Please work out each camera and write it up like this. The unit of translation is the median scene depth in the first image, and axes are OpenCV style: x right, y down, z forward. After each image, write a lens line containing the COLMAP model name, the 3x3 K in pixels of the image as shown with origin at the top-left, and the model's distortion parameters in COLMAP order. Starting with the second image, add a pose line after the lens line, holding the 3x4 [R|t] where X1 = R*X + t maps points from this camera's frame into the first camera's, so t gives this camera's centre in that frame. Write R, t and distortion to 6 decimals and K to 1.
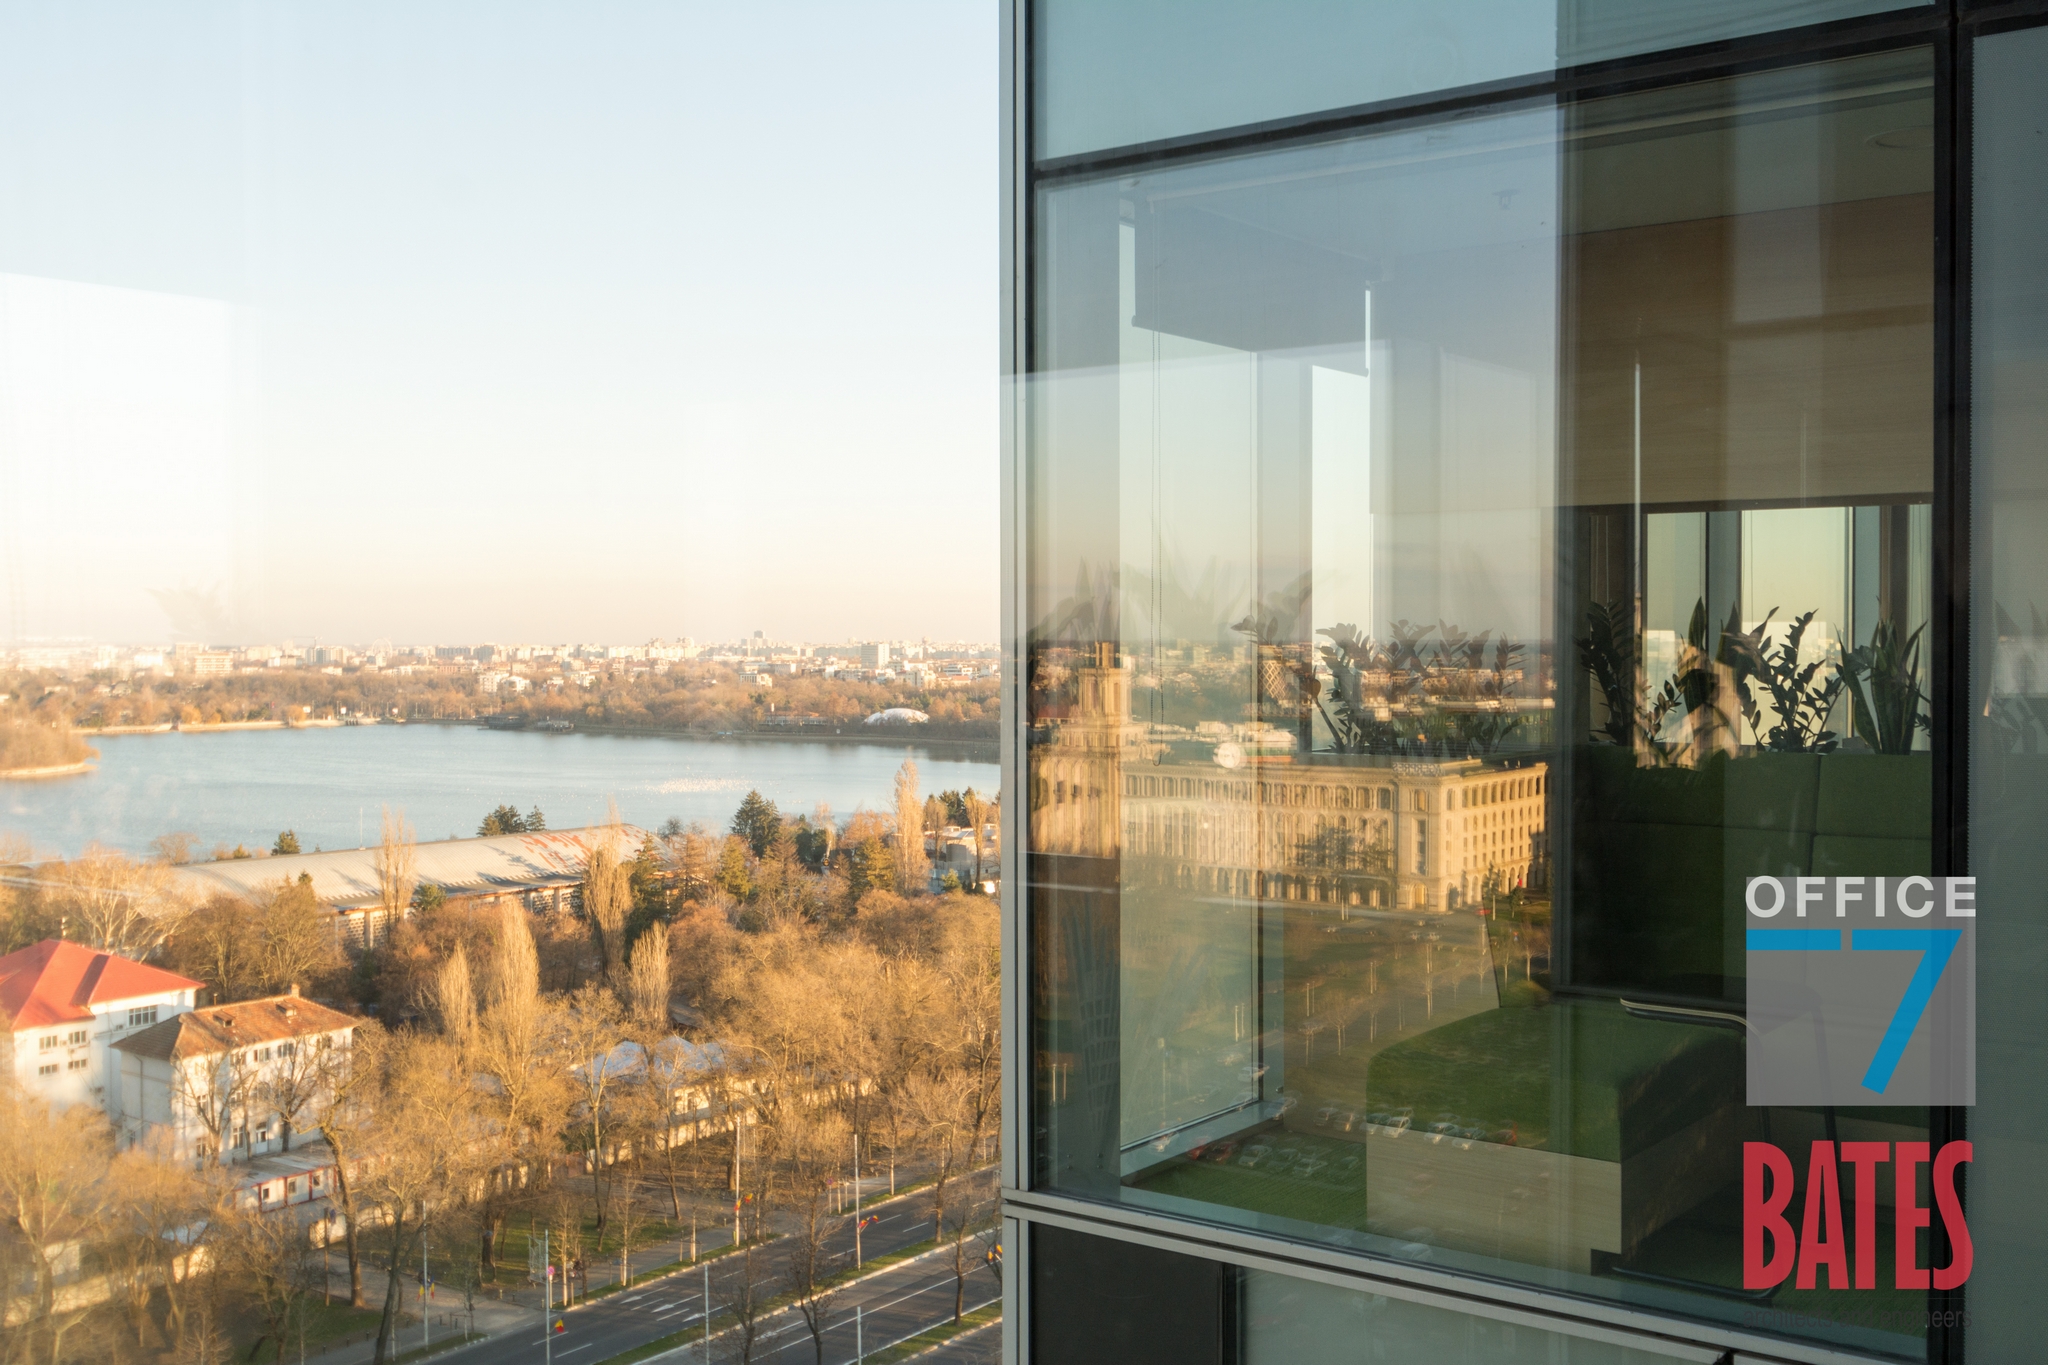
lens RADIAL K [[2038.7, 0, 1010.6], [0, 2038.7, 669.7], [0, 0, 1]] dist [0.011322, 0.000000]
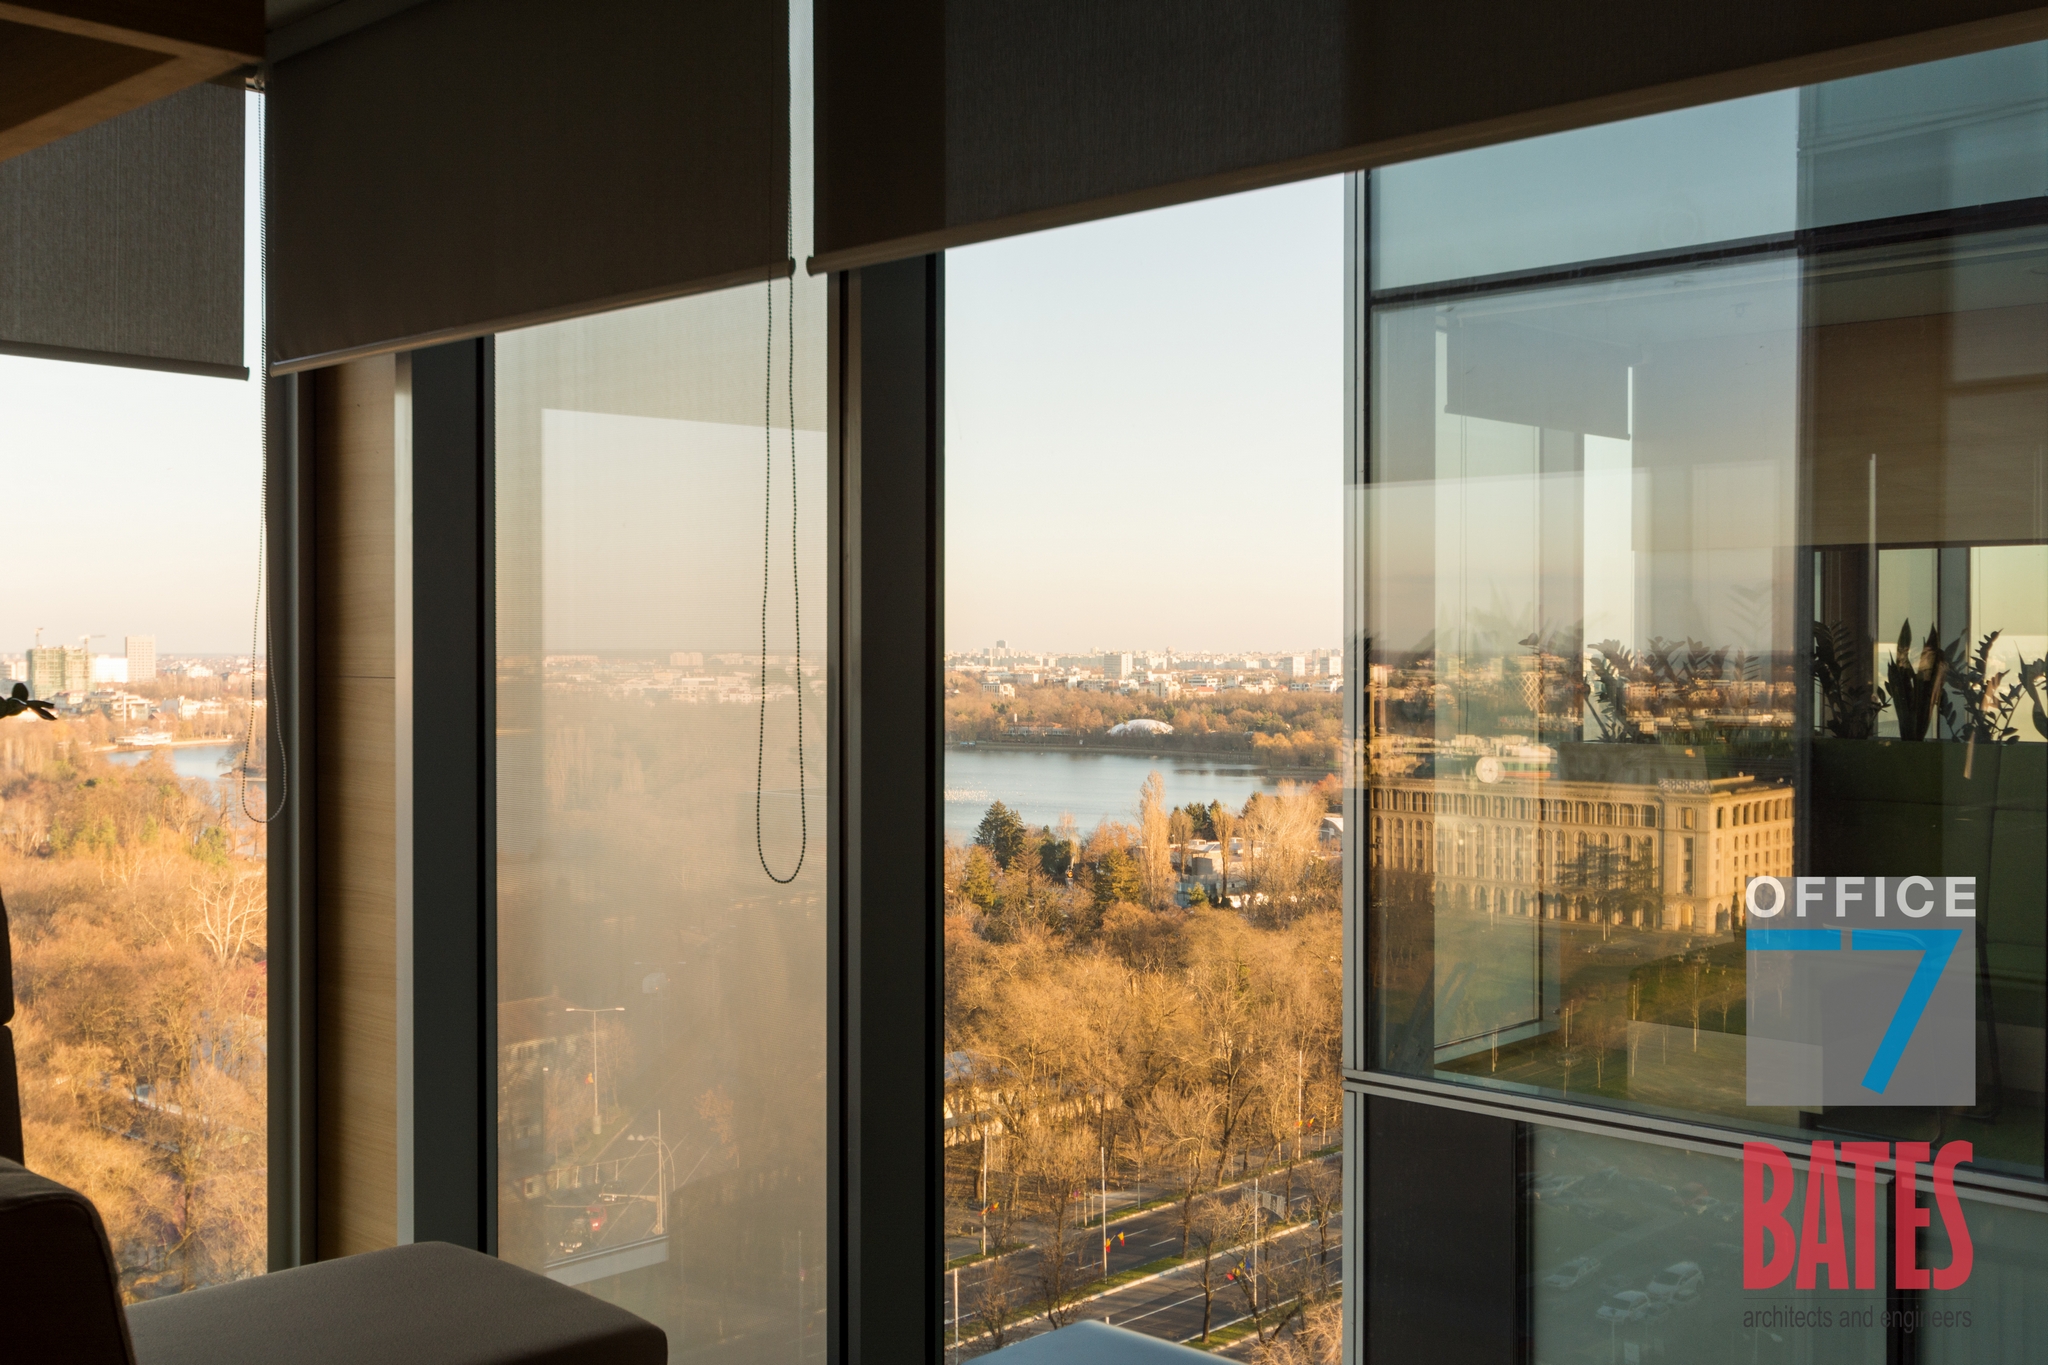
lens RADIAL K [[2038.7, 0, 1036.8], [0, 2038.7, 677.7], [0, 0, 1]] dist [0.011322, 0.000000]
pose [[0.993909, 0.003227, -0.110157, -0.052210], [-0.003368, 0.999994, -0.001098, 0.003615], [0.110152, 0.001463, 0.993914, -0.307790]]
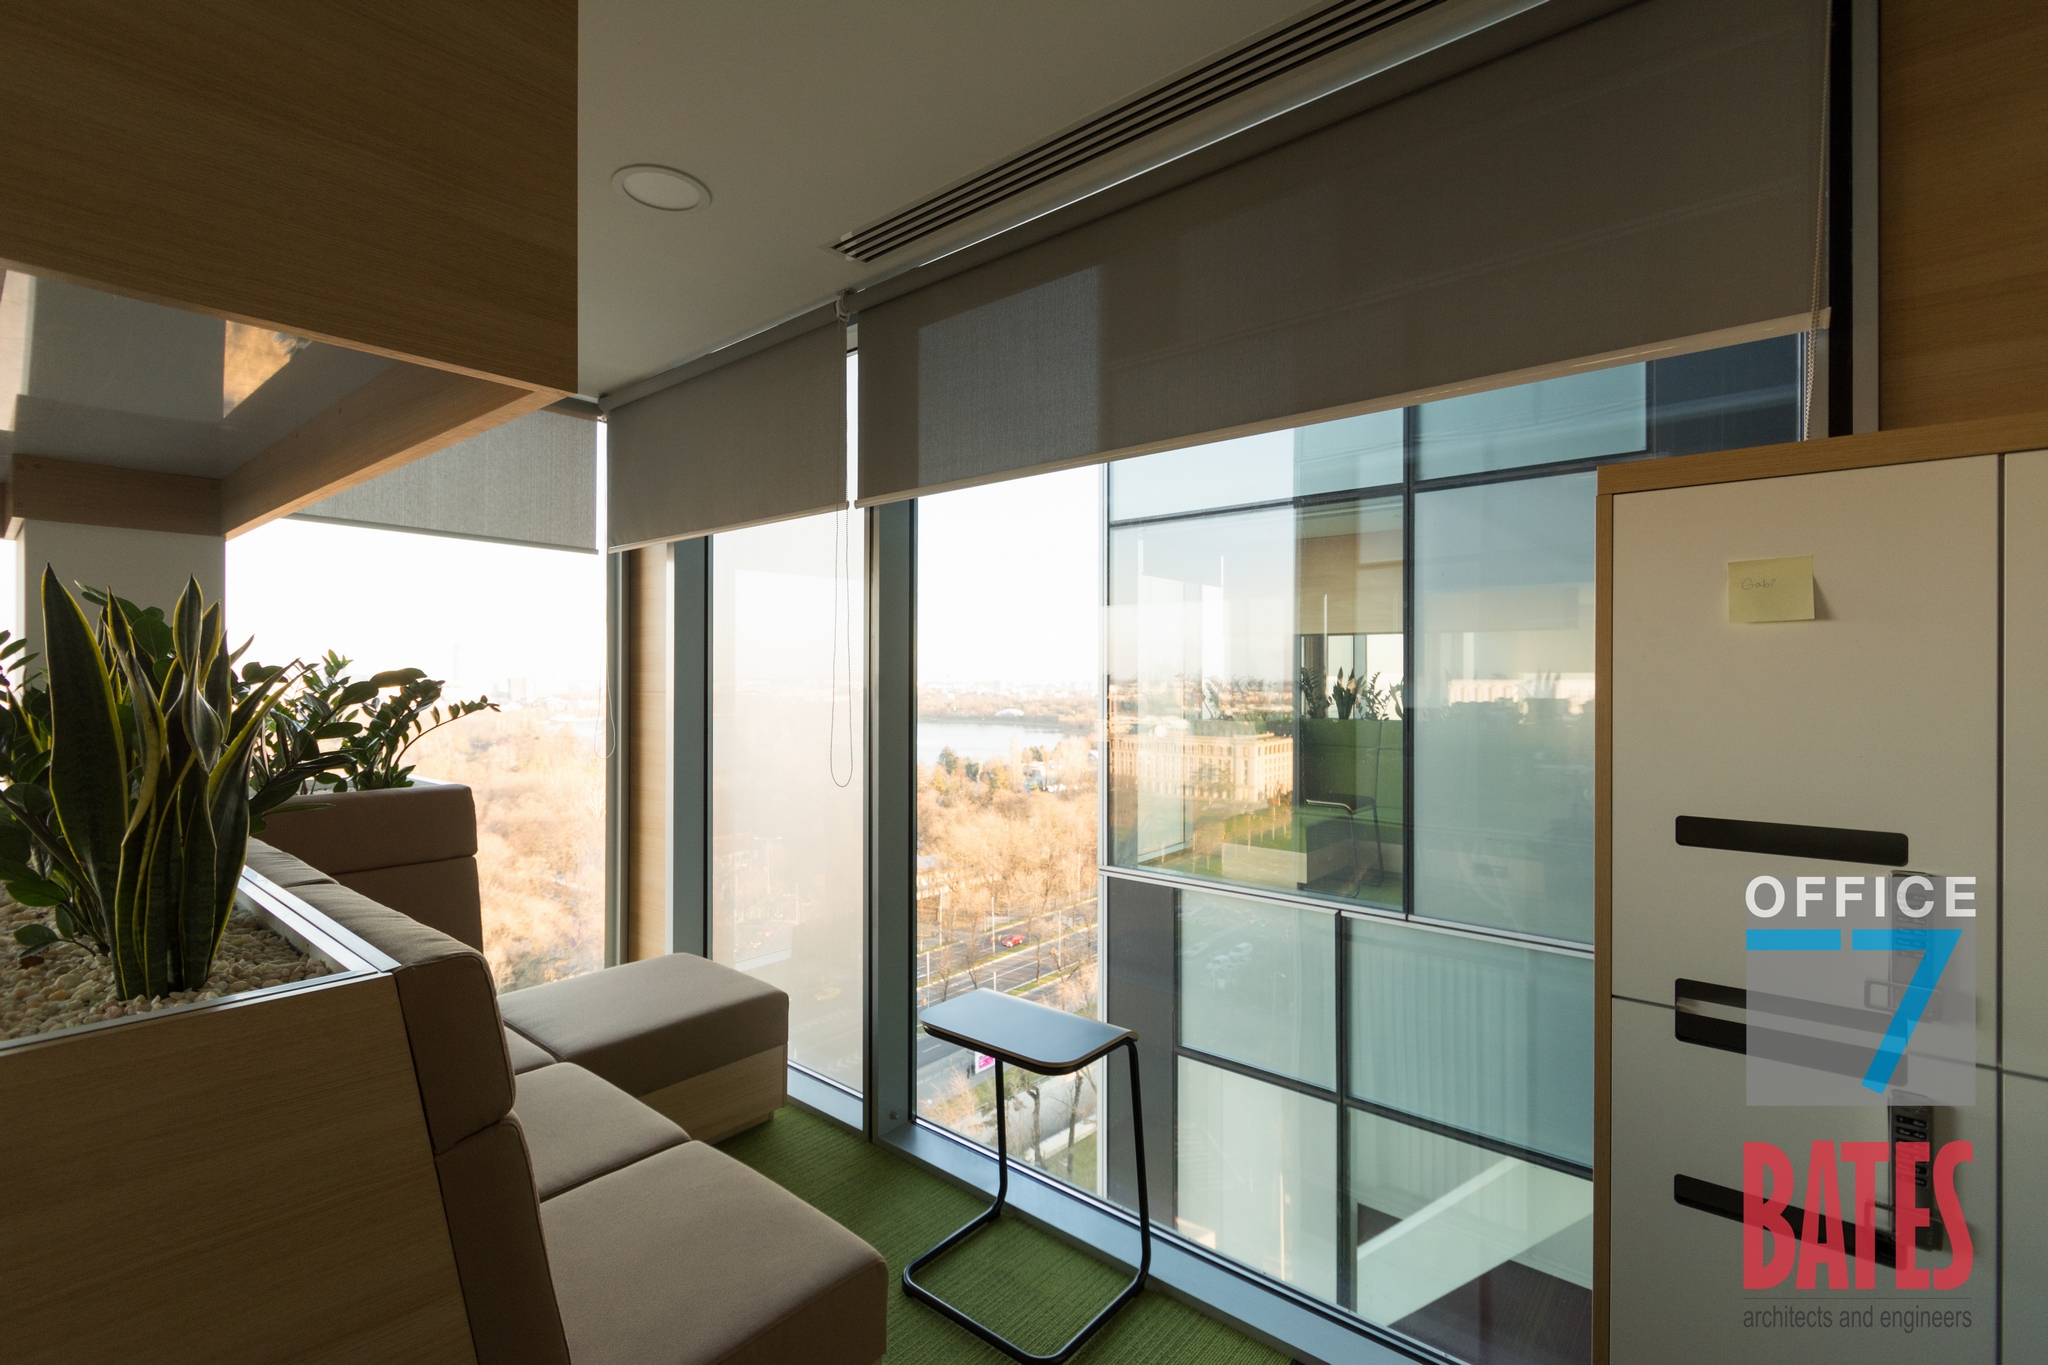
lens RADIAL K [[893.1, 0, 1012.2], [0, 893.1, 681.9], [0, 0, 1]] dist [0.011824, -0.005689]
pose [[0.998386, 0.003100, -0.056712, -0.051476], [-0.003746, 0.999929, -0.011285, 0.002688], [0.056673, 0.011479, 0.998327, -0.286371]]
